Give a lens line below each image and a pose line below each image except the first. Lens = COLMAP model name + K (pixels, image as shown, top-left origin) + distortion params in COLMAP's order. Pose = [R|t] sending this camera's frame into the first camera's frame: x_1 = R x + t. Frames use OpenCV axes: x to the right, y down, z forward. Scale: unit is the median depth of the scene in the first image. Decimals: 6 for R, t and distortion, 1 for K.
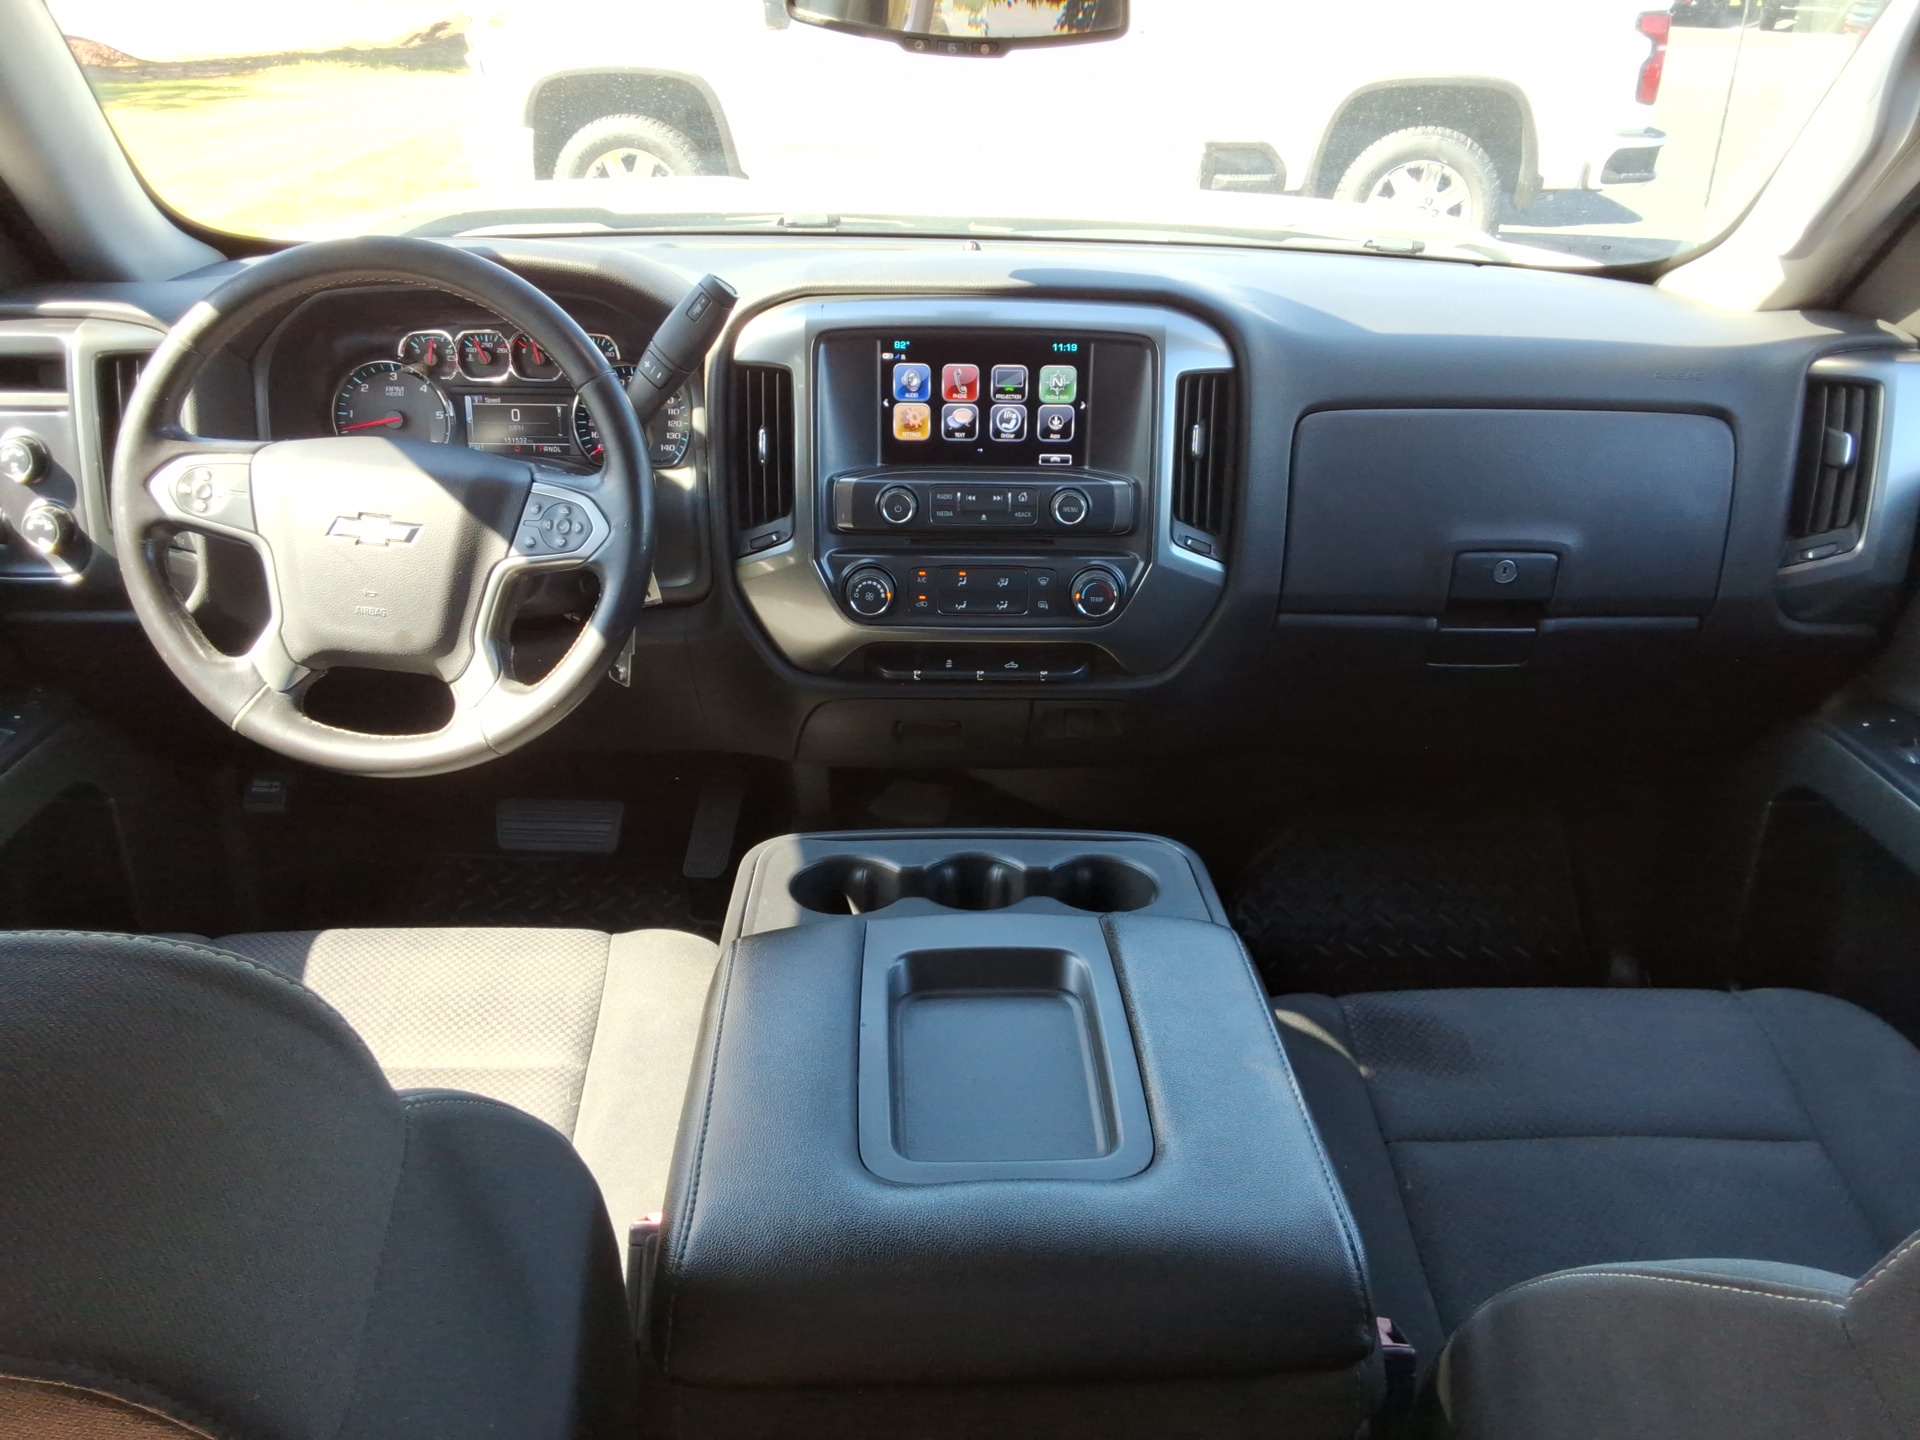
lens RADIAL K [[1539.9, 0, 945.9], [0, 1539.9, 723.8], [0, 0, 1]] dist [0.115713, -0.174612]
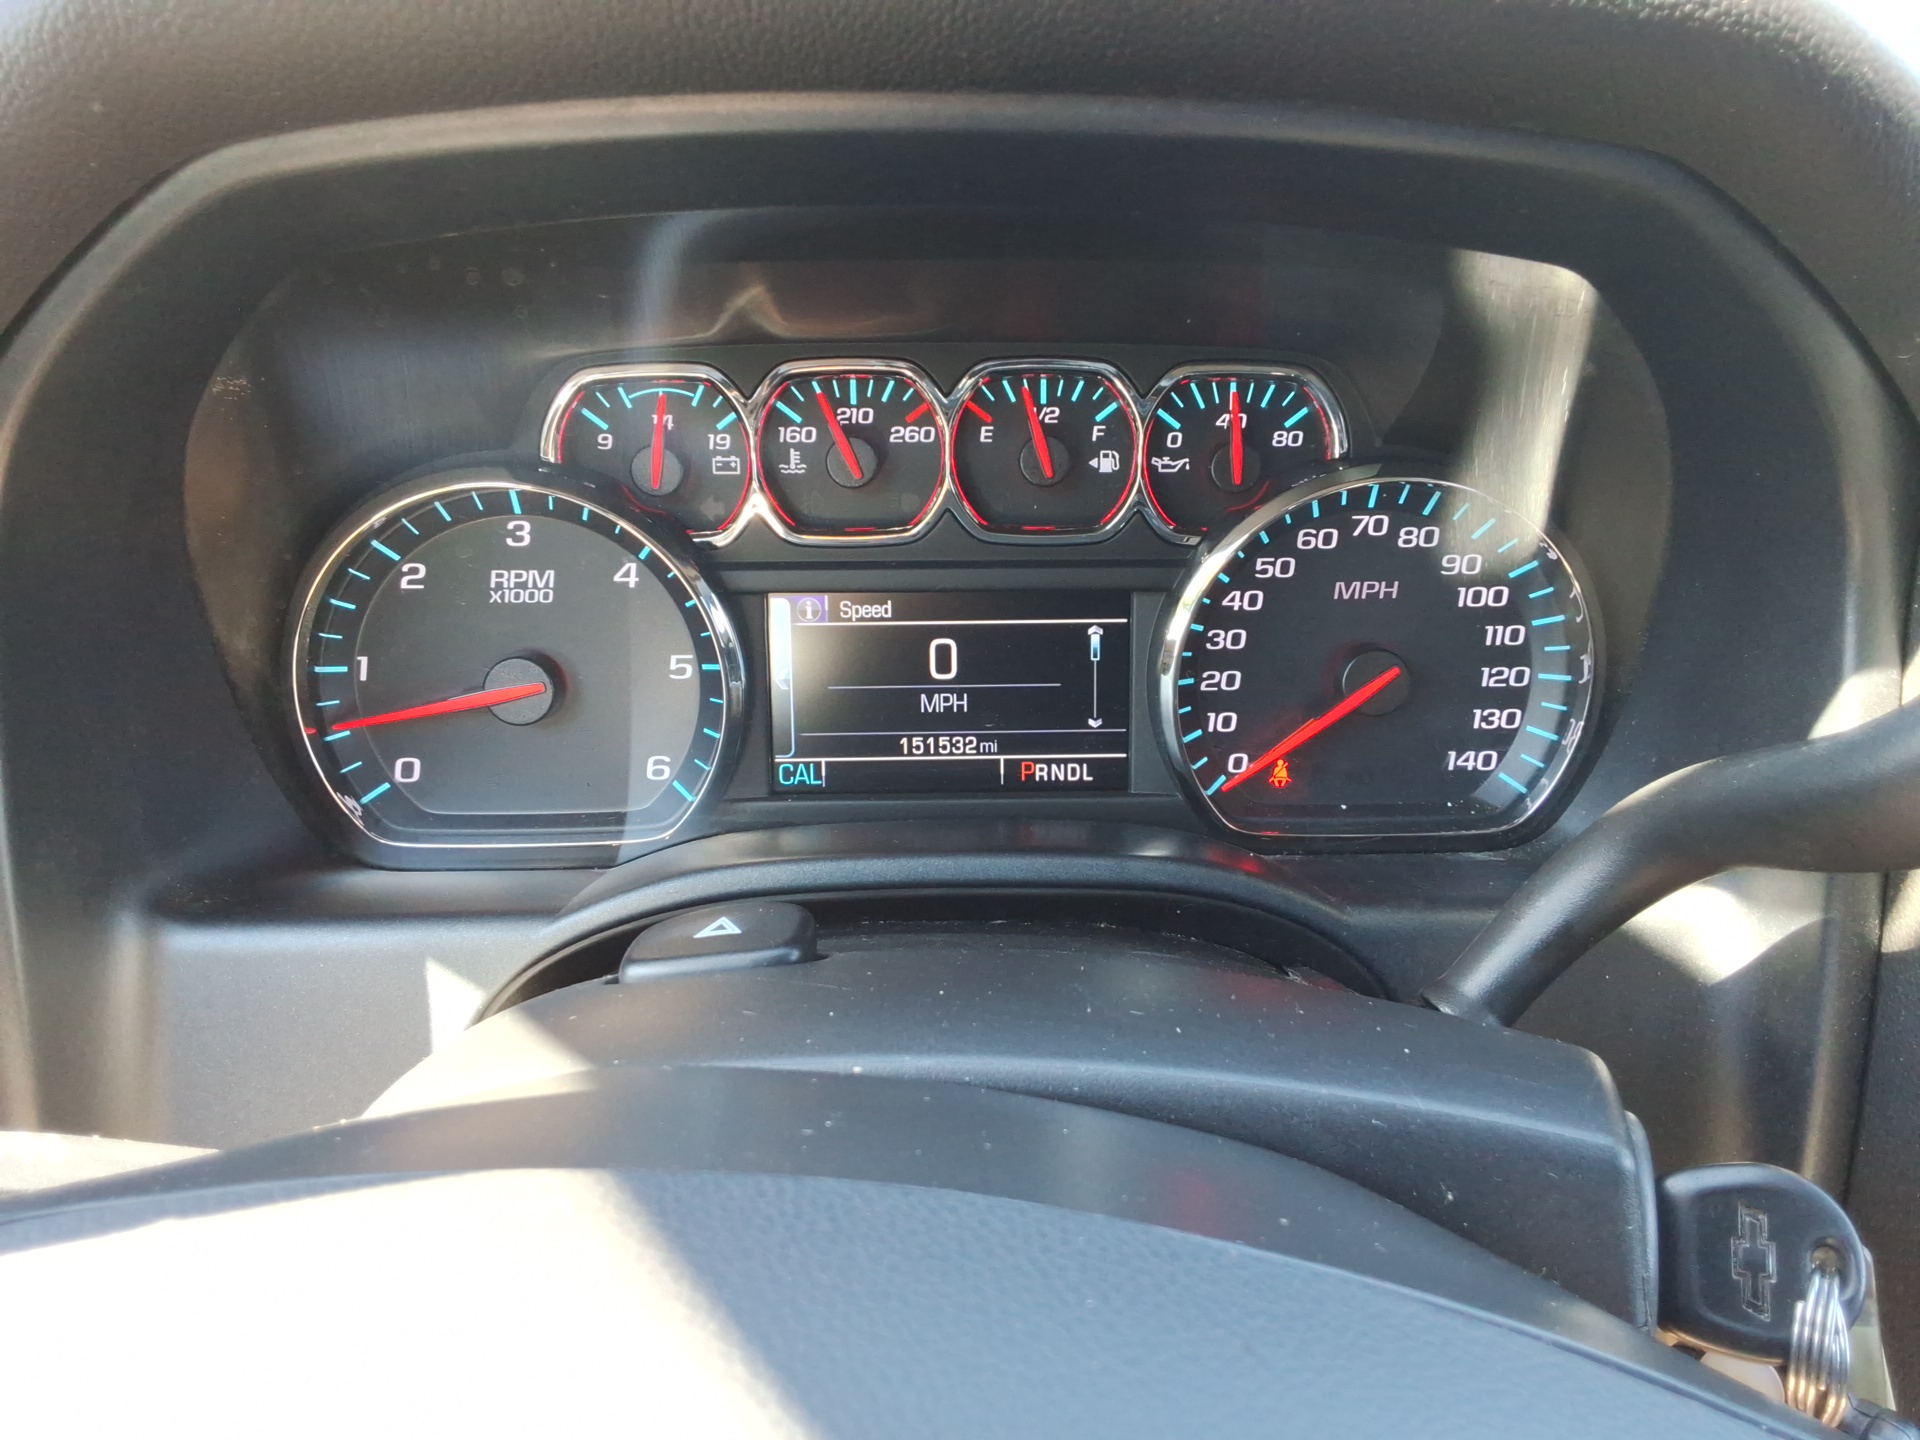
lens RADIAL K [[1539.9, 0, 963.9], [0, 1539.9, 705.3], [0, 0, 1]] dist [0.115713, -0.174612]
pose [[0.999839, -0.012247, 0.013078, -0.304327], [0.012841, 0.998840, -0.046410, -0.194589], [-0.012495, 0.046571, 0.998837, 0.792699]]
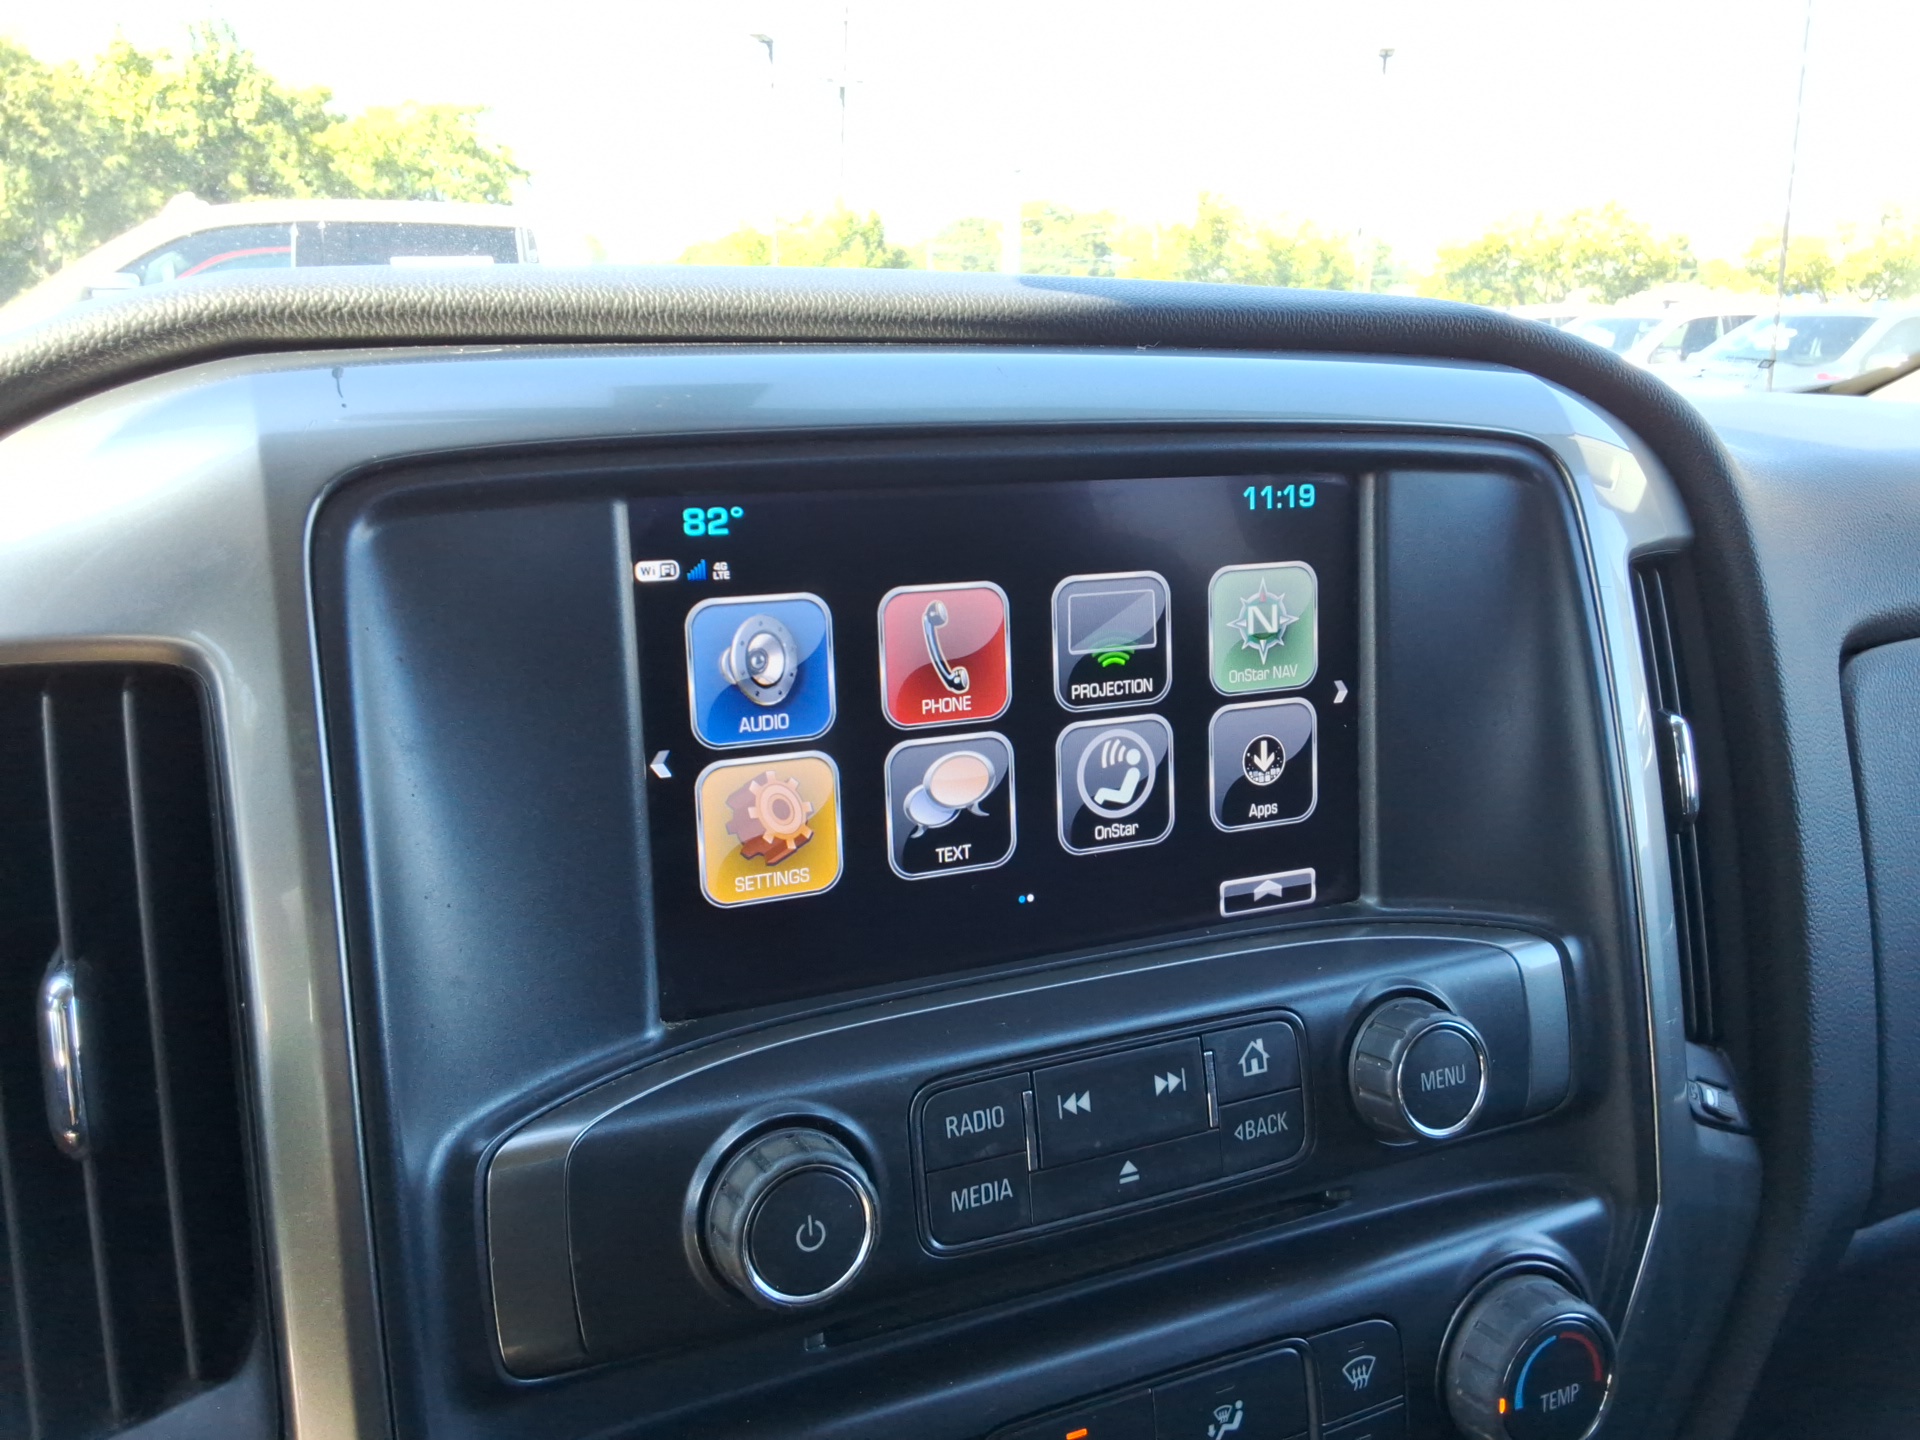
lens RADIAL K [[1539.9, 0, 959.9], [0, 1539.9, 693.1], [0, 0, 1]] dist [0.115713, -0.174612]
pose [[0.923075, -0.101882, 0.370881, -0.082448], [0.180840, 0.966010, -0.184721, -0.165780], [-0.339455, 0.237582, 0.910124, 0.764641]]
